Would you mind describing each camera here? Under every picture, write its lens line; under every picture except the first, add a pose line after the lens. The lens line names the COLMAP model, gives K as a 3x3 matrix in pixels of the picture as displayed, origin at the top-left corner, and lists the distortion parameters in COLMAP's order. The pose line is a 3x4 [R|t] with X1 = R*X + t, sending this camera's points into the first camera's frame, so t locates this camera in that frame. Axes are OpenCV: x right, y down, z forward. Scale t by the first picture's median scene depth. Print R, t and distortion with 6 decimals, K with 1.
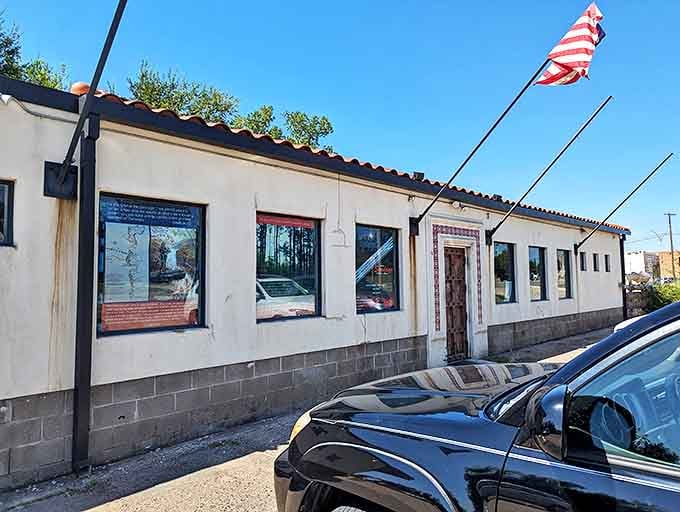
lens RADIAL K [[506.4, 0, 340.0], [0, 506.4, 256.0], [0, 0, 1]] dist [-0.001496, -0.000454]
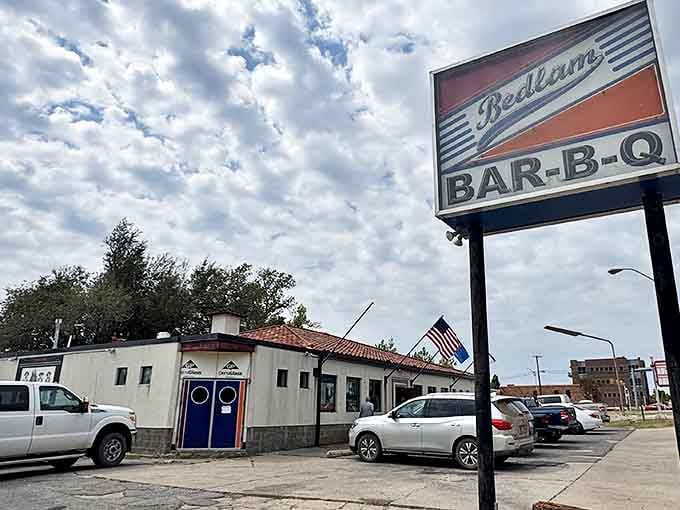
lens RADIAL K [[506.4, 0, 340.0], [0, 506.4, 255.0], [0, 0, 1]] dist [-0.001496, -0.000454]
pose [[0.985806, 0.072599, 0.151378, -0.845201], [-0.035355, 0.971220, -0.235547, -0.092048], [-0.164122, 0.226852, 0.960001, -2.624525]]
